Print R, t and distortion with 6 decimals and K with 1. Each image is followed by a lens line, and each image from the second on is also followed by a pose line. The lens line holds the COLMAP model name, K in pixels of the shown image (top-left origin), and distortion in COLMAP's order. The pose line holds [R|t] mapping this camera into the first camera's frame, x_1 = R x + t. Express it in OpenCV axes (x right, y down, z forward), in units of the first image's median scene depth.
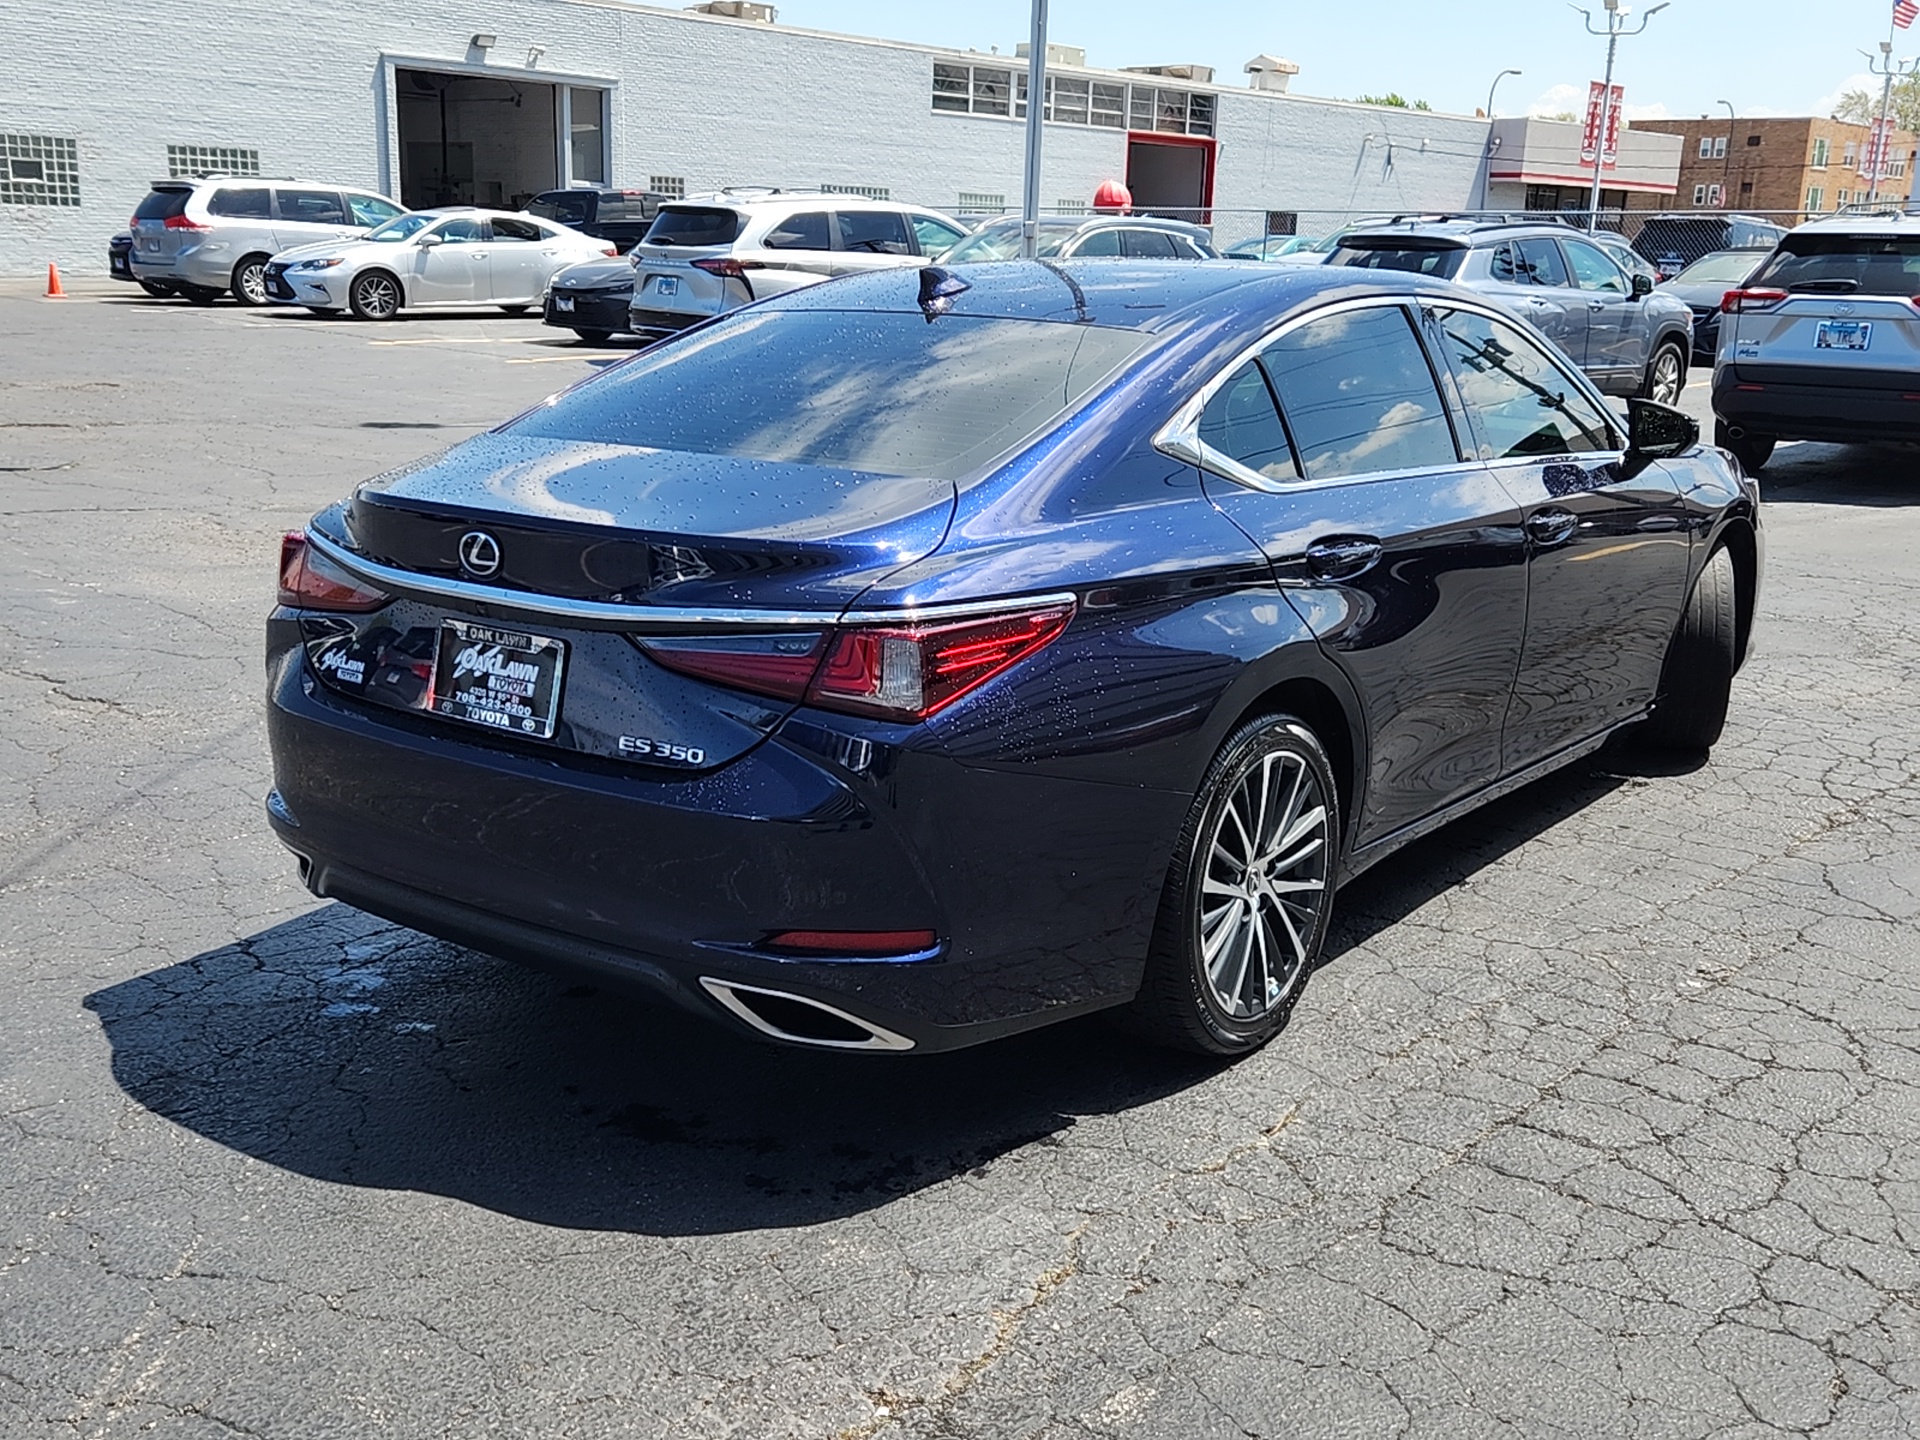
lens RADIAL K [[1921.6, 0, 977.8], [0, 1921.6, 725.1], [0, 0, 1]] dist [0.104861, -0.126625]
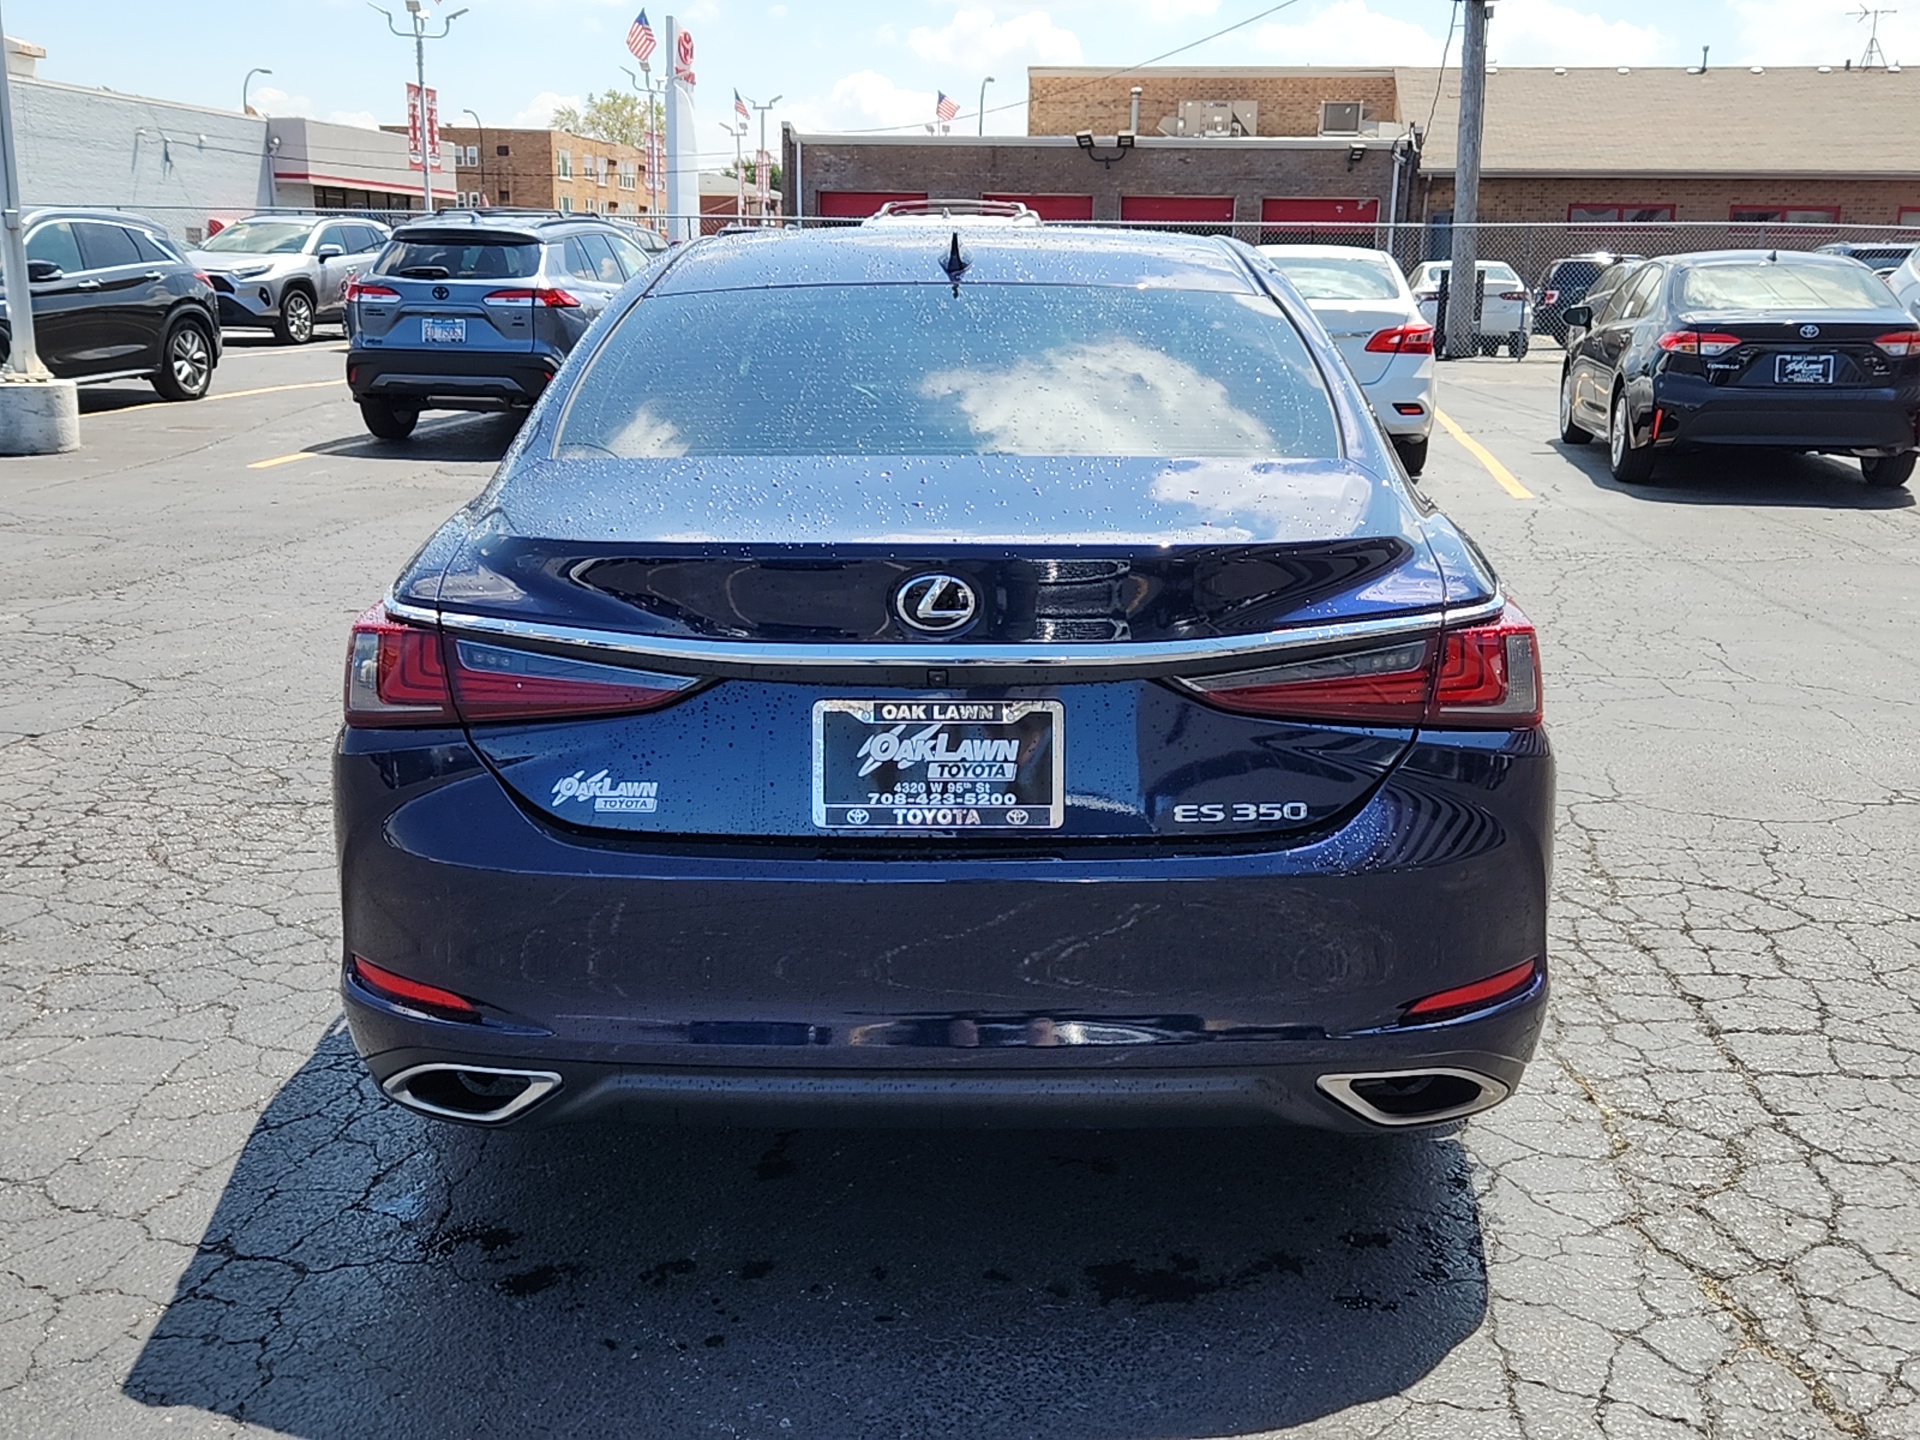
lens RADIAL K [[1921.6, 0, 977.8], [0, 1921.6, 725.1], [0, 0, 1]] dist [0.104861, -0.126625]
pose [[0.812755, -0.149922, 0.562986, -0.184918], [0.151689, 0.987450, 0.043971, -0.019914], [-0.562513, 0.049661, 0.825296, 0.103141]]
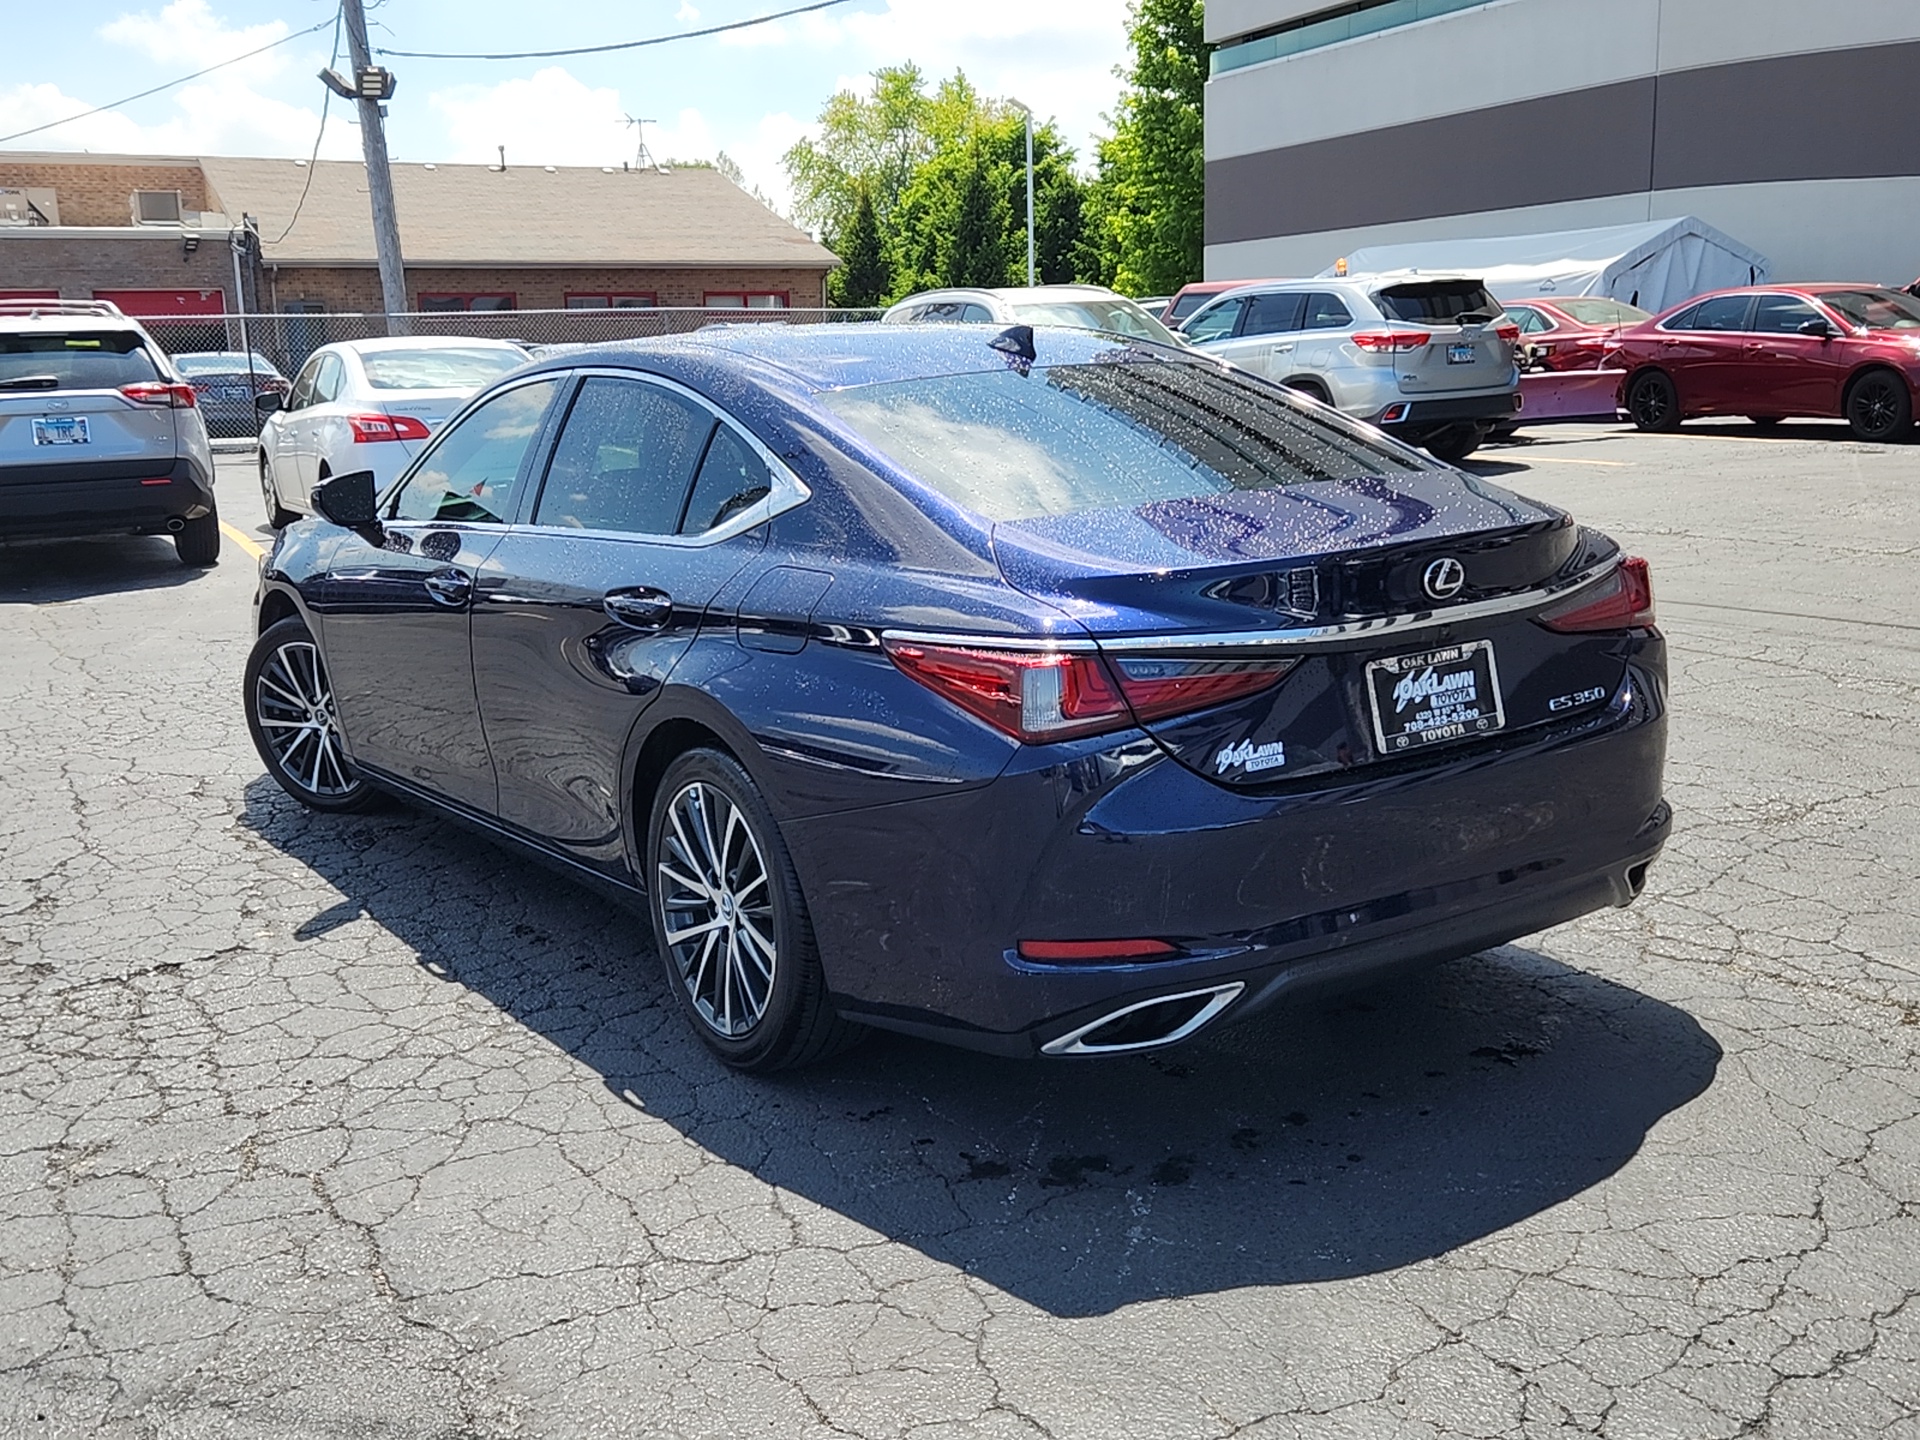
lens RADIAL K [[1921.6, 0, 977.8], [0, 1921.6, 725.1], [0, 0, 1]] dist [0.104861, -0.126625]
pose [[0.322686, -0.222094, 0.920080, -0.365453], [0.273669, 0.952454, 0.133929, -0.061432], [-0.906079, 0.208580, 0.368124, 0.235930]]
